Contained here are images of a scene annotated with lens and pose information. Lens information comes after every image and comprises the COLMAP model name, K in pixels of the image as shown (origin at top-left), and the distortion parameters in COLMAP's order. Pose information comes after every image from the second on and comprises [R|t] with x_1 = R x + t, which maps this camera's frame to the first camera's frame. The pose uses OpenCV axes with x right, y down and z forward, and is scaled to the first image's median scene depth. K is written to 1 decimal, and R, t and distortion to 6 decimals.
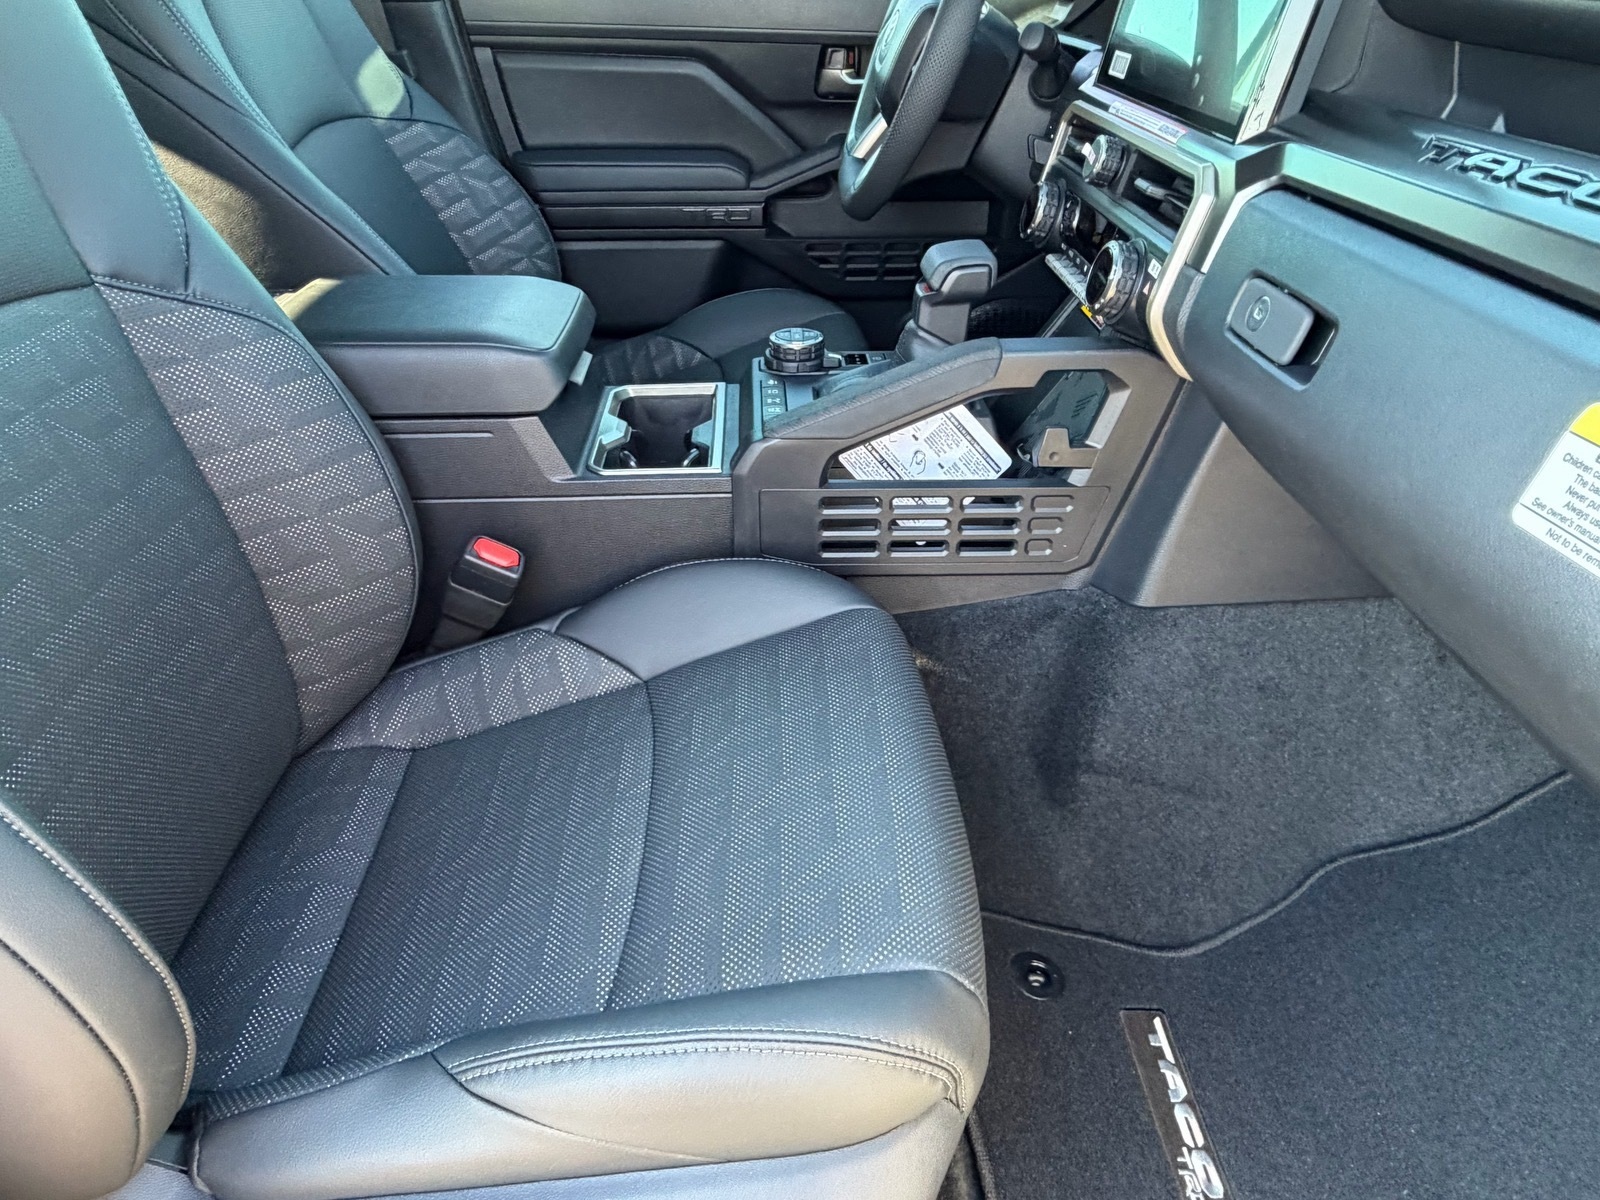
lens RADIAL K [[1082.6, 0, 792.1], [0, 1082.6, 574.5], [0, 0, 1]] dist [0.006506, 0.000099]
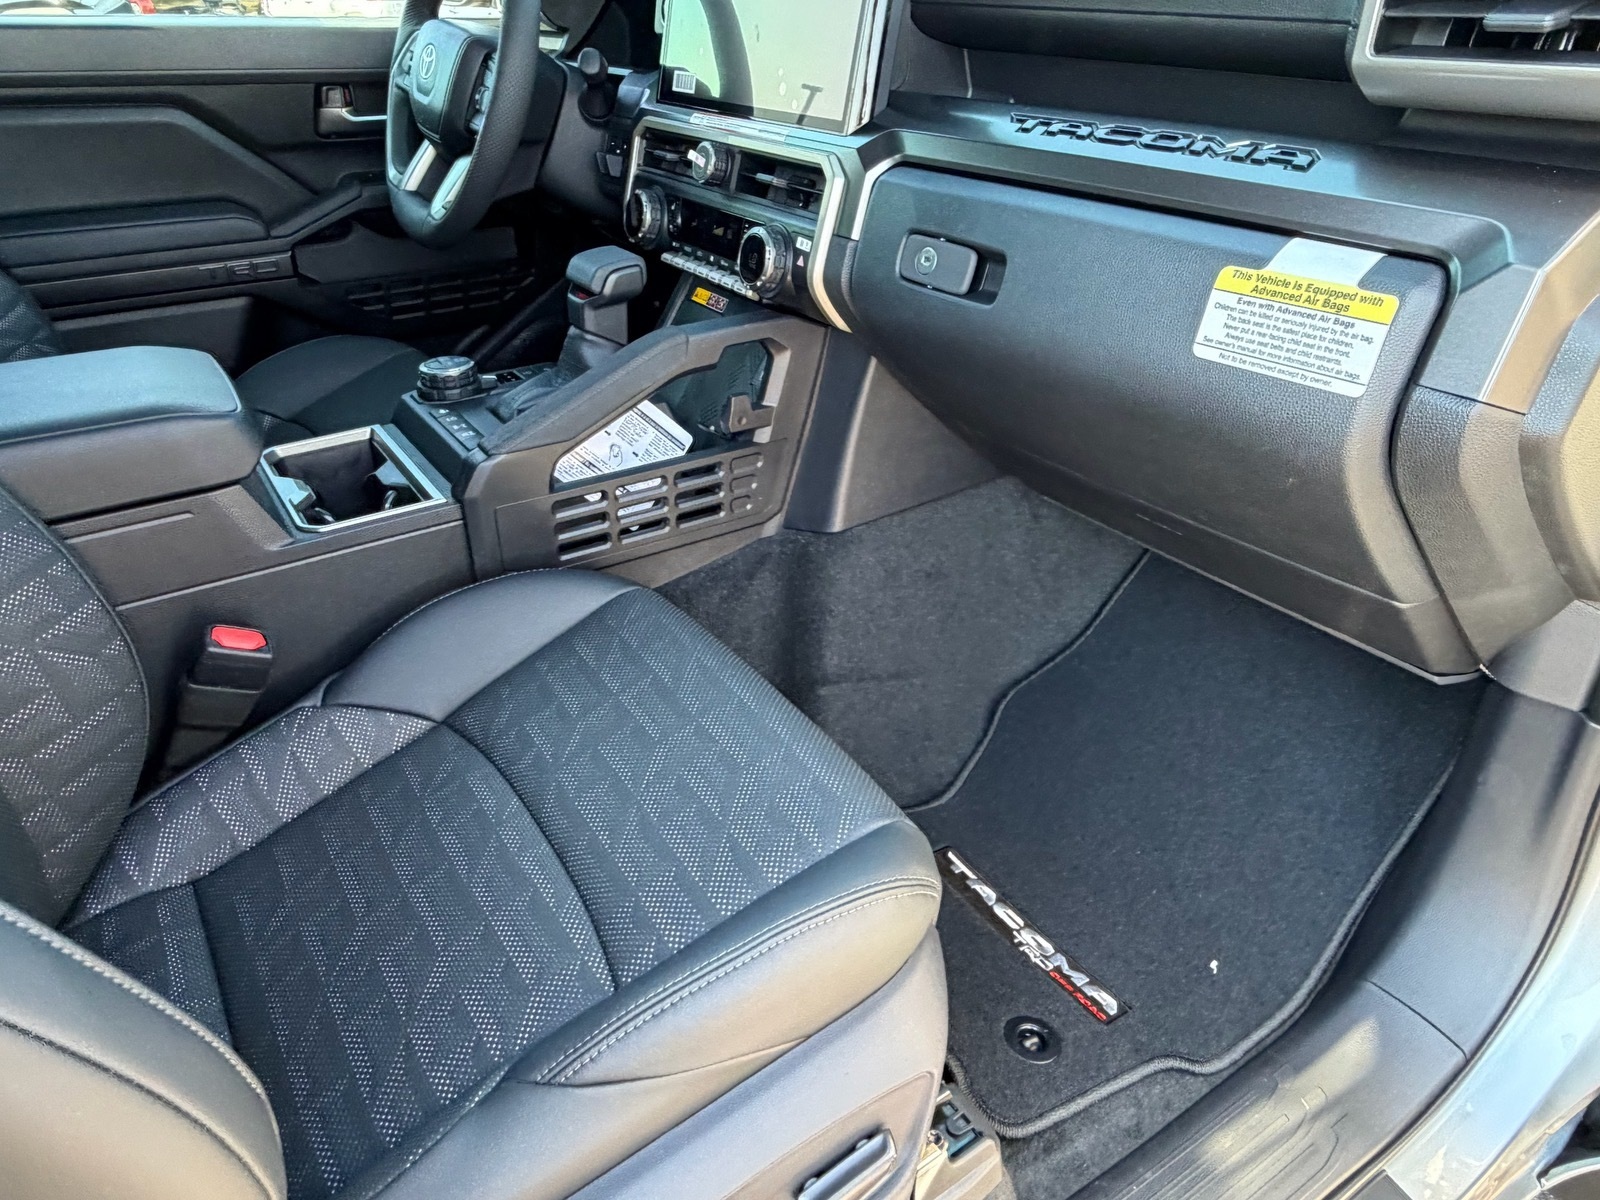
lens RADIAL K [[1082.6, 0, 792.1], [0, 1082.6, 574.5], [0, 0, 1]] dist [0.006506, 0.000099]
pose [[0.853759, -0.253424, 0.454832, -0.260658], [0.266467, 0.963154, 0.036469, 0.018305], [-0.447316, 0.090062, 0.889830, -0.020716]]
